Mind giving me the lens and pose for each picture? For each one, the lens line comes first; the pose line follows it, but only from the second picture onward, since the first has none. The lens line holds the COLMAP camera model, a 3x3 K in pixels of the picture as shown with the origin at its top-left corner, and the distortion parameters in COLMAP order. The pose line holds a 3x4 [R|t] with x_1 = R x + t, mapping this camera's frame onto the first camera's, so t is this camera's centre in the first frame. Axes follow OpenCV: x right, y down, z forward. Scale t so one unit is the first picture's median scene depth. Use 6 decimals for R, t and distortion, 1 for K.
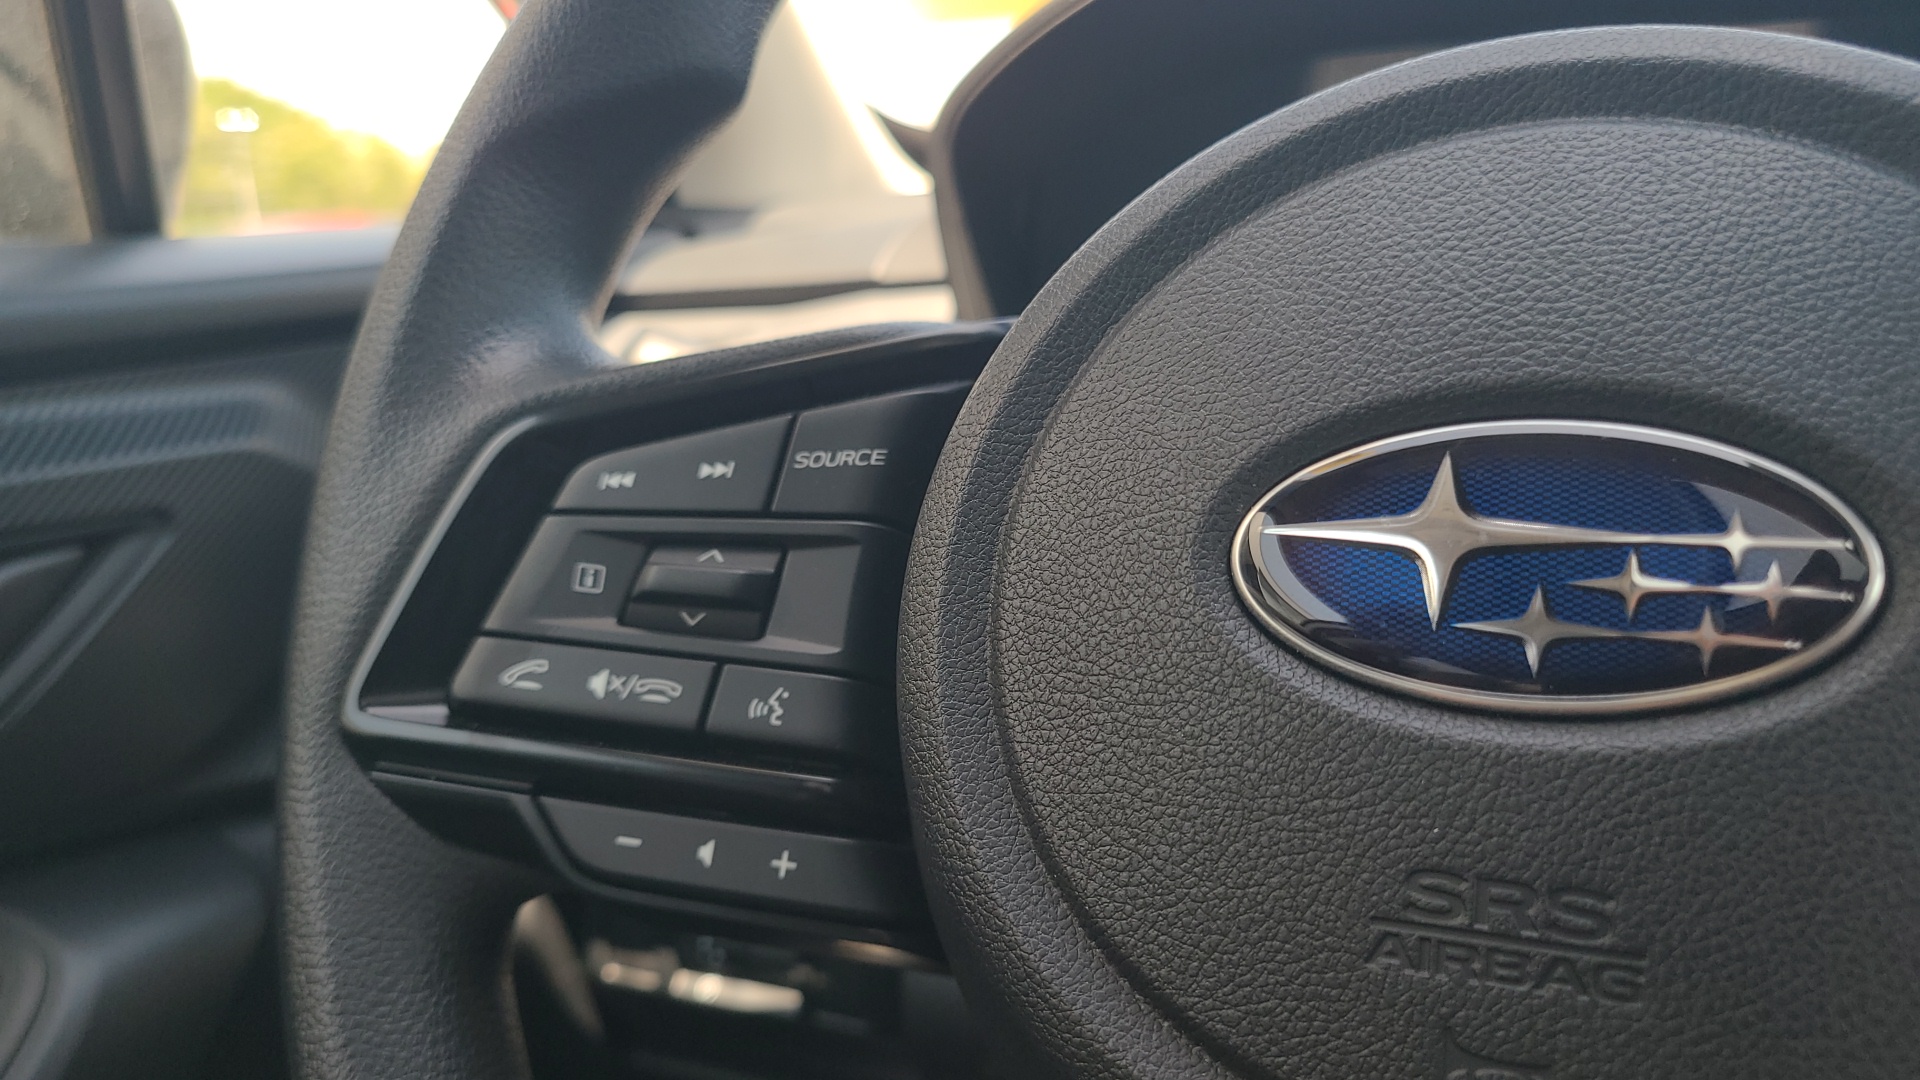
lens RADIAL K [[1503.1, 0, 955.5], [0, 1503.1, 554.2], [0, 0, 1]] dist [-0.007757, -0.003121]
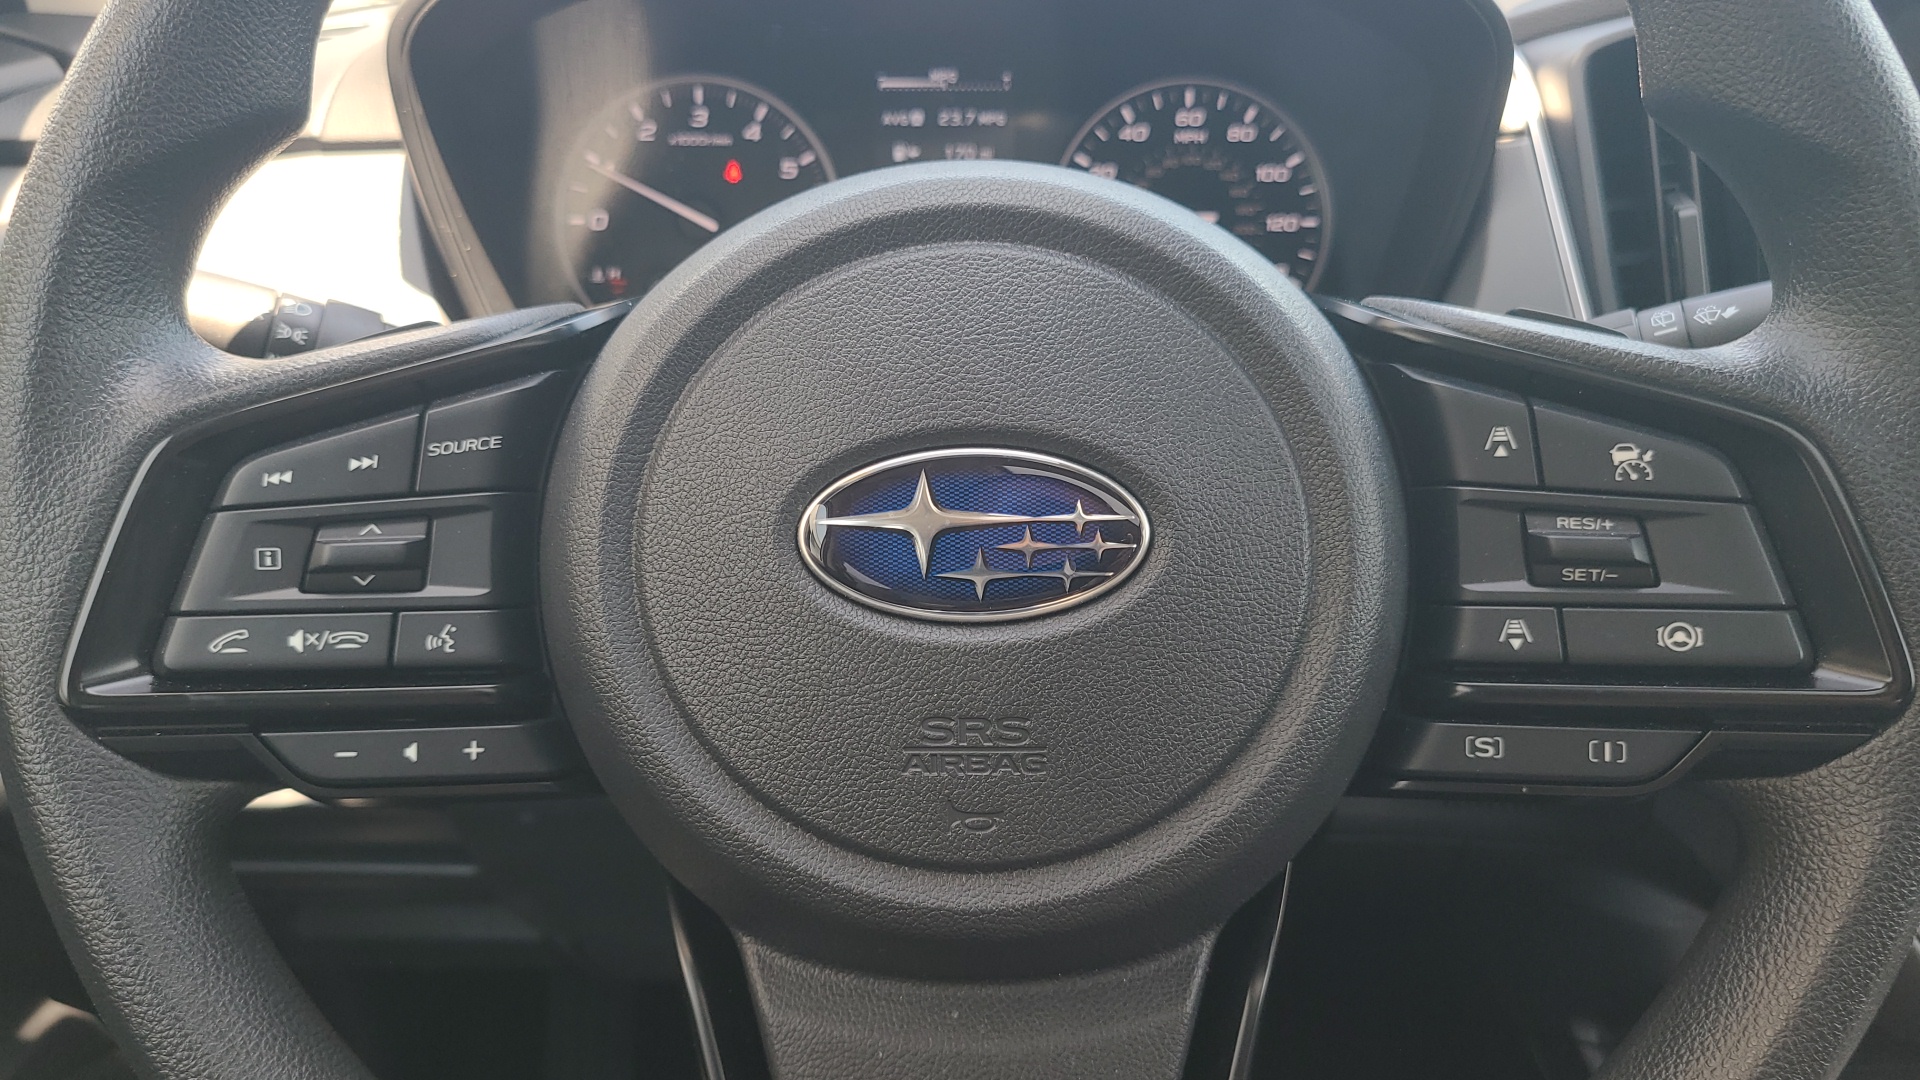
lens RADIAL K [[1431.3, 0, 924.8], [0, 1431.3, 548.9], [0, 0, 1]] dist [0.019427, 0.009581]
pose [[0.913459, -0.137865, 0.382865, -0.290641], [0.055163, 0.974128, 0.219160, -0.328498], [-0.403174, -0.179074, 0.897431, -0.444101]]
